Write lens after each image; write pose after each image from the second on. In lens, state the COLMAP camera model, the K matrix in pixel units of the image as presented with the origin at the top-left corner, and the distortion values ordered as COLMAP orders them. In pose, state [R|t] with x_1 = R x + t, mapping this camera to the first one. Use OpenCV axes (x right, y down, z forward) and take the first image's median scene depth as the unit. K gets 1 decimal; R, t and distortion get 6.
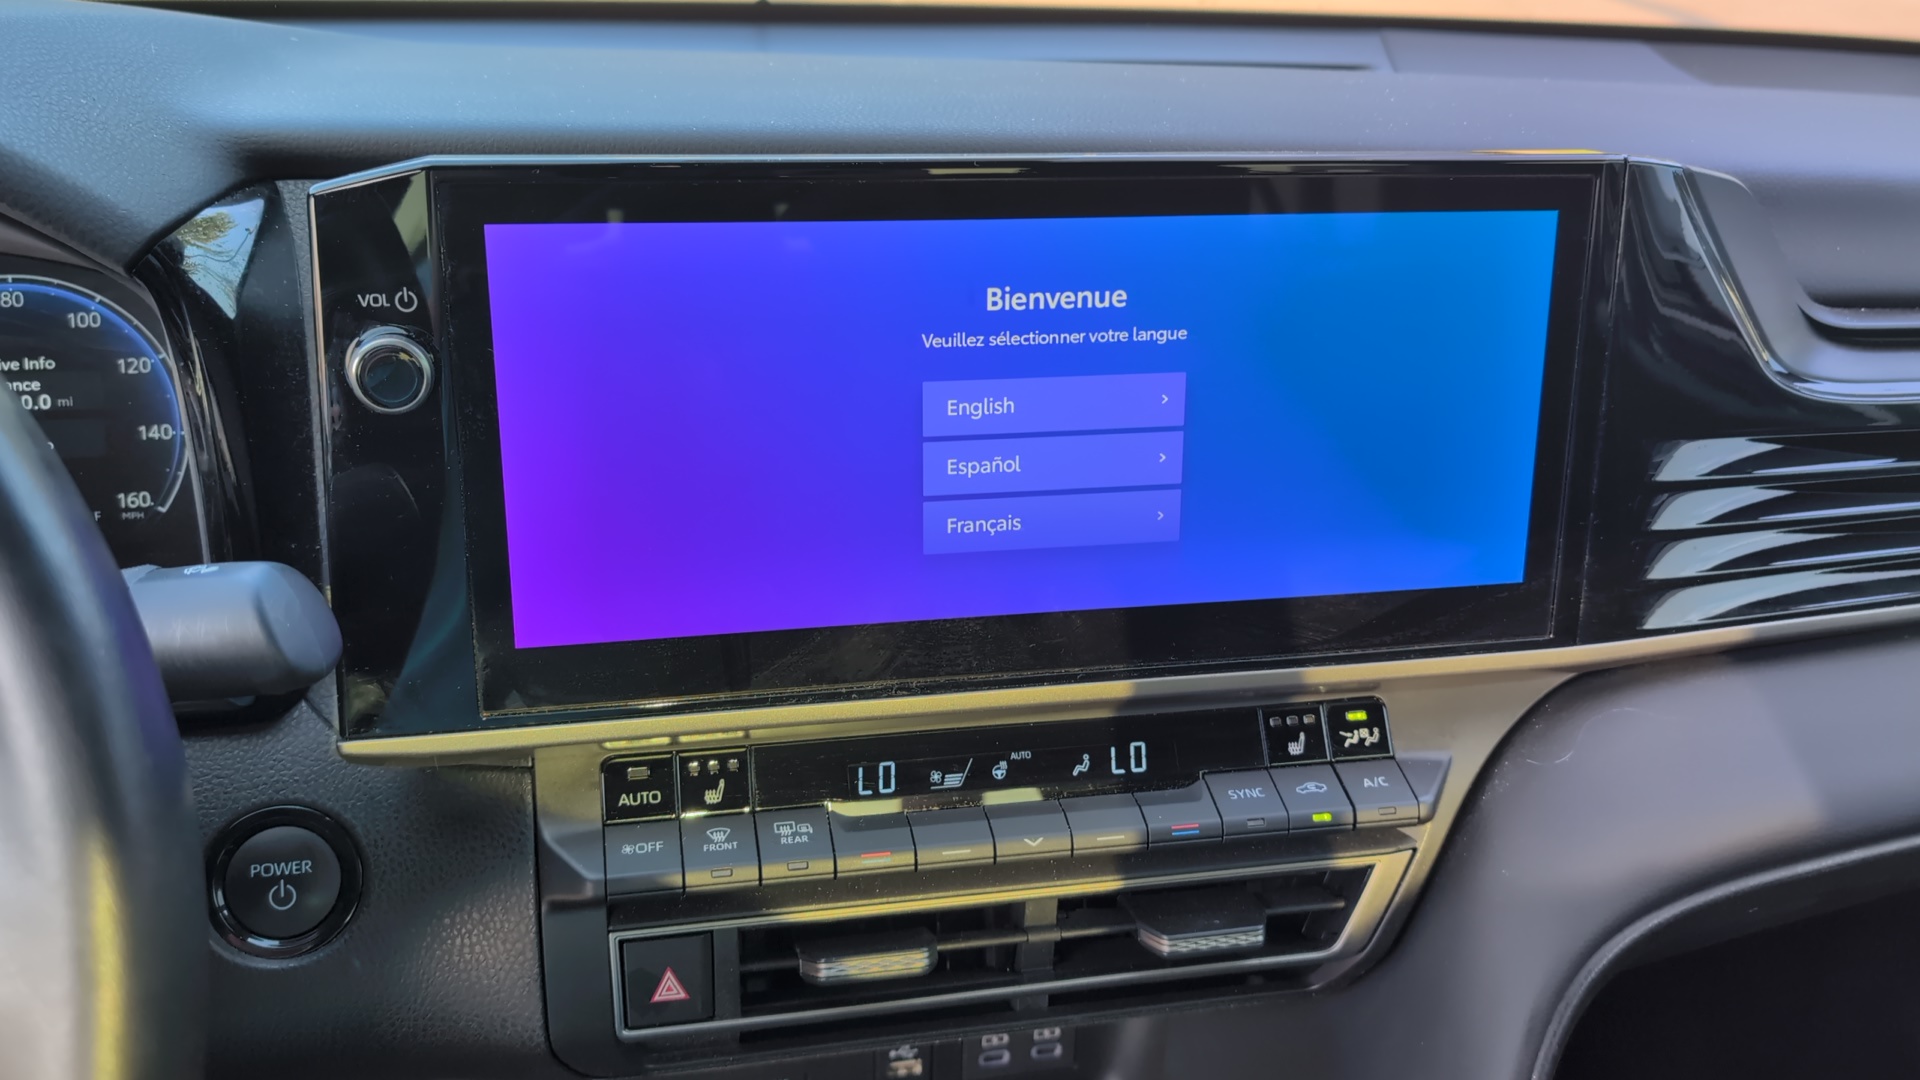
lens RADIAL K [[1598.0, 0, 960.0], [0, 1598.0, 540.0], [0, 0, 1]] dist [0.046193, -0.079159]
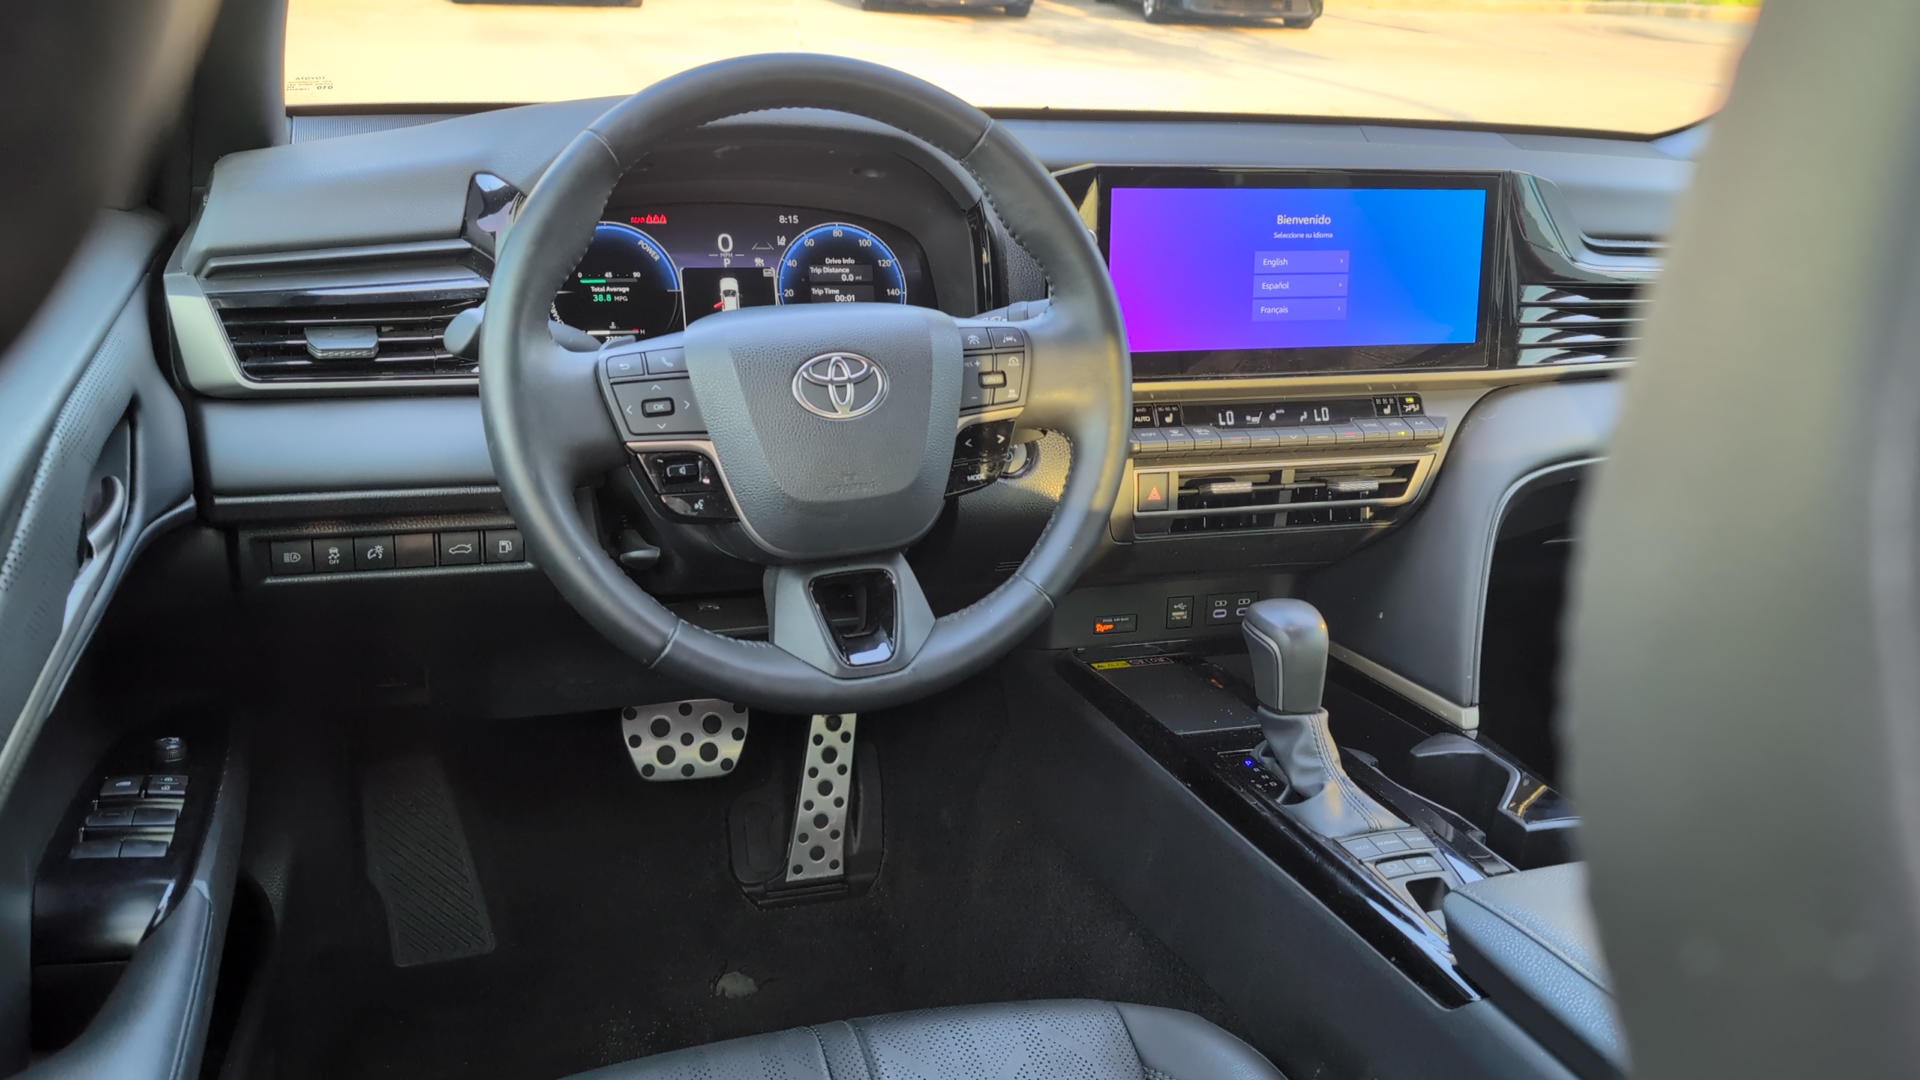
lens RADIAL K [[1598.0, 0, 960.0], [0, 1598.0, 540.0], [0, 0, 1]] dist [0.046193, -0.079159]
pose [[0.995554, -0.016843, 0.092673, -0.673983], [0.022322, 0.998043, -0.058408, 0.458448], [-0.091508, 0.060217, 0.993982, -1.367698]]
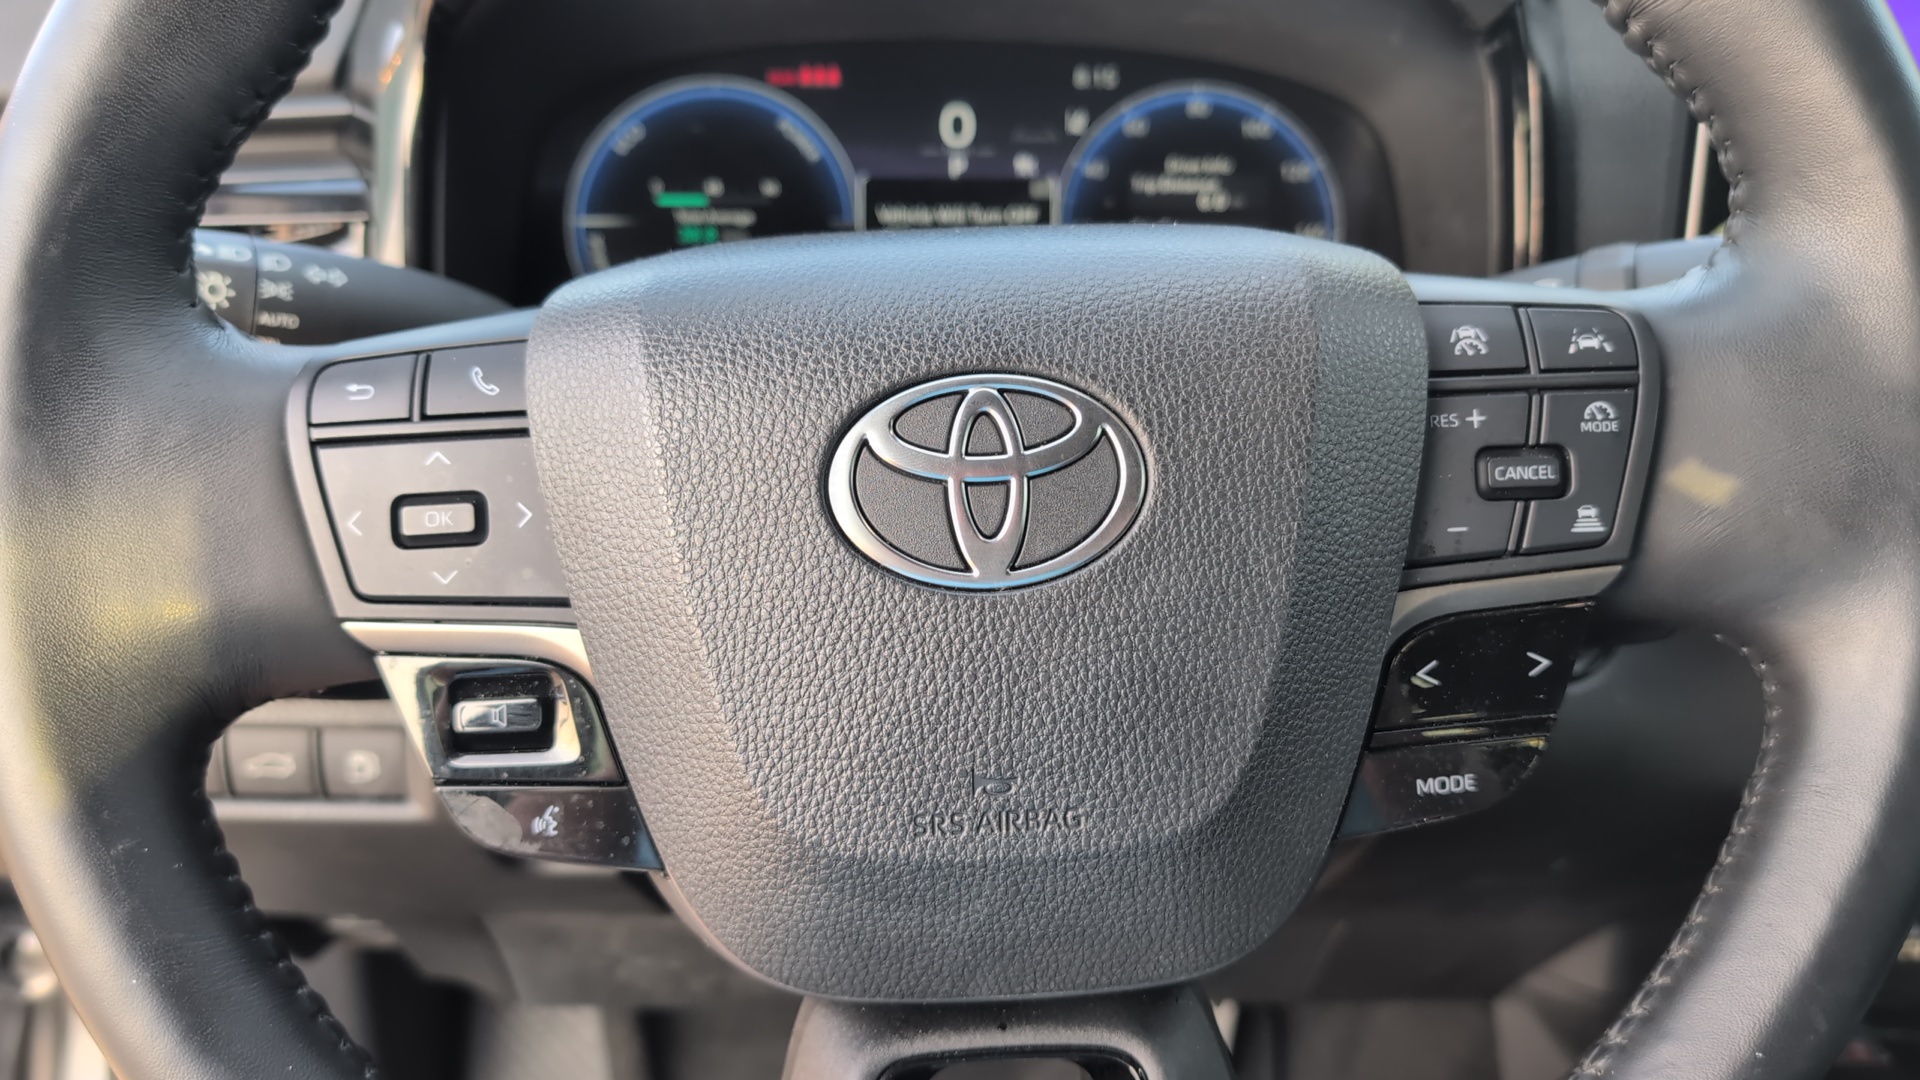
lens RADIAL K [[1598.0, 0, 960.0], [0, 1598.0, 540.0], [0, 0, 1]] dist [0.046193, -0.079159]
pose [[0.975036, 0.050991, -0.216111, -0.526271], [-0.062369, 0.996985, -0.046156, 0.219285], [0.213106, 0.058482, 0.975277, -0.092579]]
